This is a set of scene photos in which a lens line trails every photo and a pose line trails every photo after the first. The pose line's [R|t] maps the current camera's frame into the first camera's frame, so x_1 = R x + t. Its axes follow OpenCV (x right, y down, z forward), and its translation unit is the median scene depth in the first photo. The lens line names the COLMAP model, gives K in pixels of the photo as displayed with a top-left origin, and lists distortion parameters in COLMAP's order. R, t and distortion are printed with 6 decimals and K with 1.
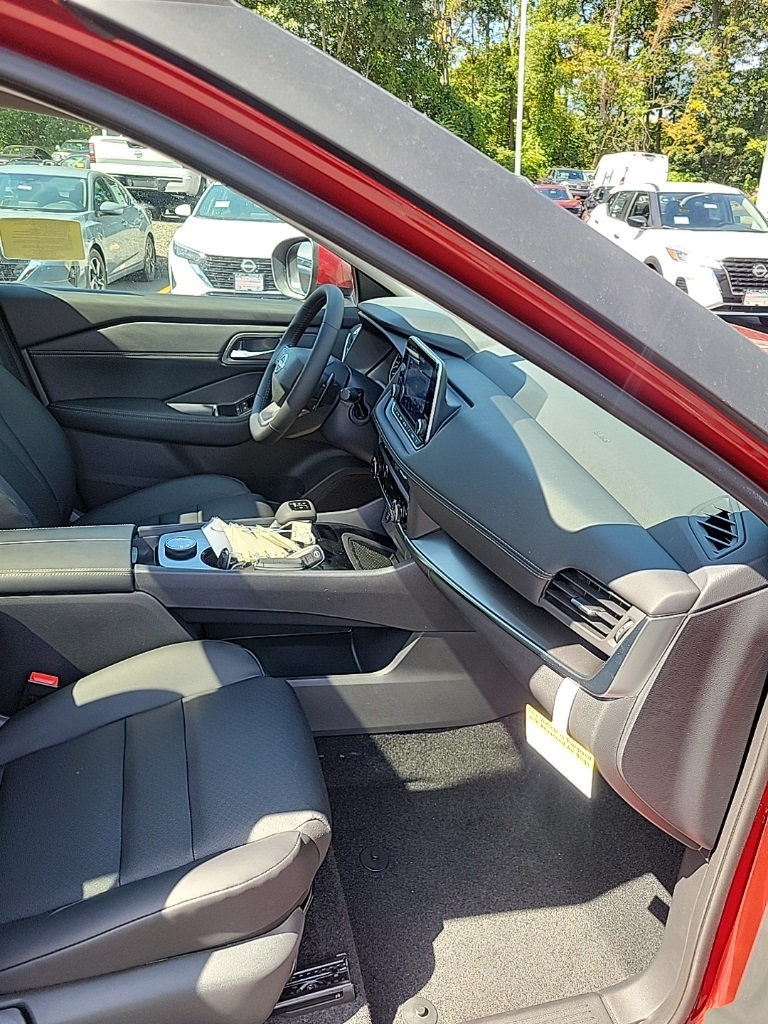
lens RADIAL K [[783.1, 0, 395.4], [0, 783.1, 515.0], [0, 0, 1]] dist [0.024150, -0.007320]
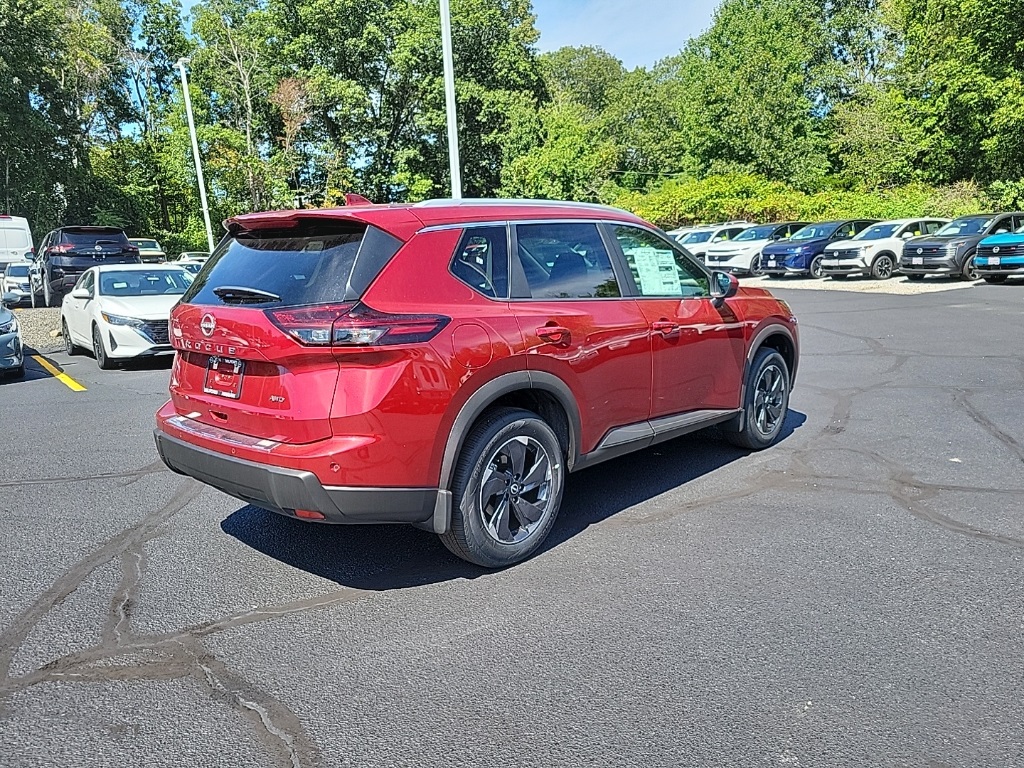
lens RADIAL K [[787.5, 0, 516.7], [0, 787.5, 389.0], [0, 0, 1]] dist [0.037579, -0.007301]
pose [[0.830165, -0.151612, 0.536507, -0.708833], [0.270378, 0.951059, -0.149609, 0.214003], [-0.487567, 0.269260, 0.830528, -0.551119]]
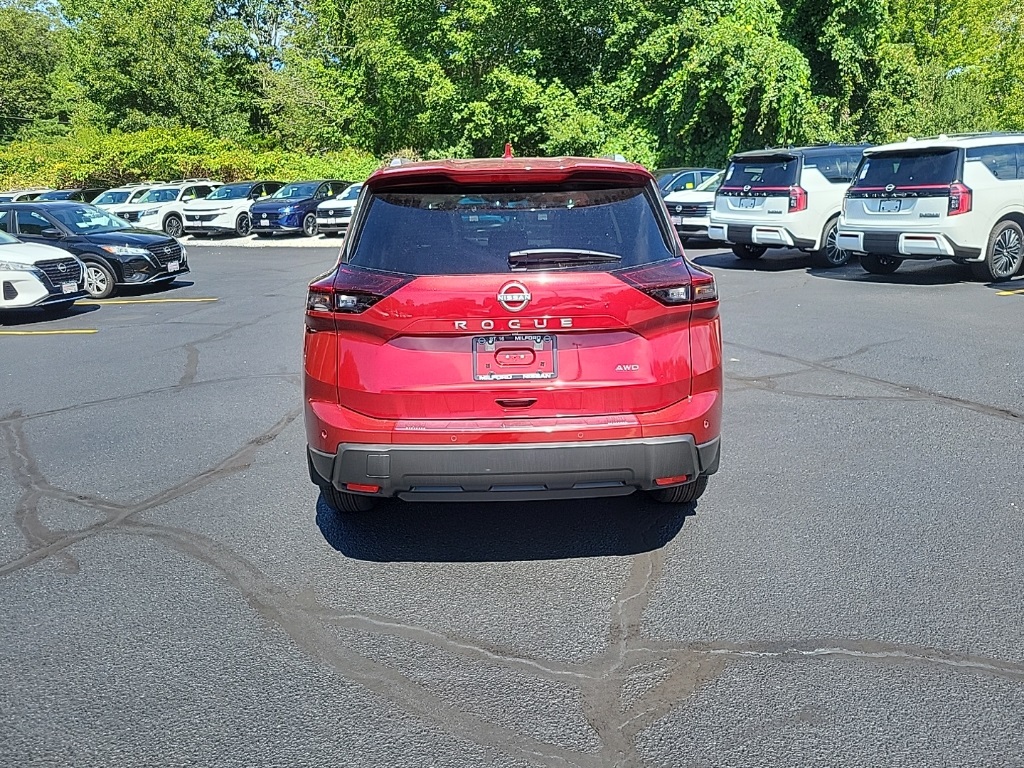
lens RADIAL K [[790.7, 0, 510.3], [0, 790.7, 363.4], [0, 0, 1]] dist [0.063307, -0.006616]
pose [[0.236218, -0.247056, 0.939768, -1.106873], [0.422408, 0.897084, 0.129659, -0.042960], [-0.875084, 0.366338, 0.316266, -0.036231]]
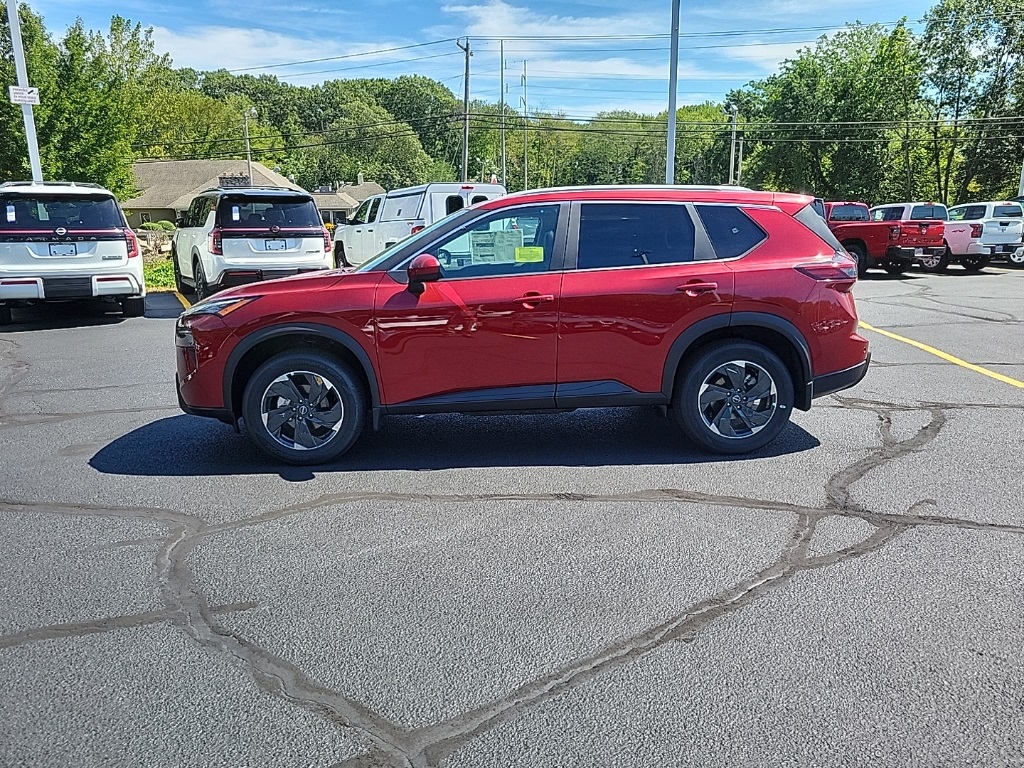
lens RADIAL K [[778.7, 0, 522.2], [0, 778.7, 385.9], [0, 0, 1]] dist [0.055520, -0.068337]
pose [[-0.980837, -0.066137, 0.183262, -0.339704], [0.052542, 0.815982, 0.575685, -0.542174], [-0.187613, 0.574282, -0.796870, 1.211930]]
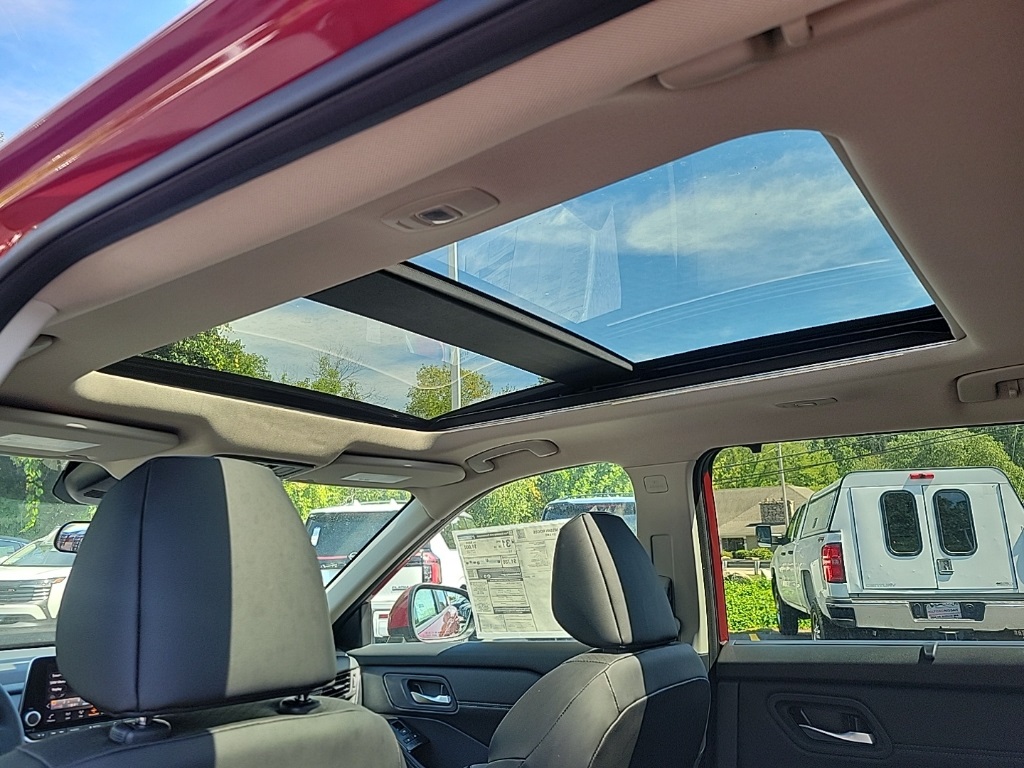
lens RADIAL K [[778.0, 0, 512.0], [0, 778.0, 384.0], [0, 0, 1]] dist [0.053737, -0.041745]
pose [[-0.624680, 0.145870, 0.767136, -0.343629], [0.307066, 0.949142, 0.069566, -0.126262], [-0.717973, 0.279017, -0.637702, 0.317924]]
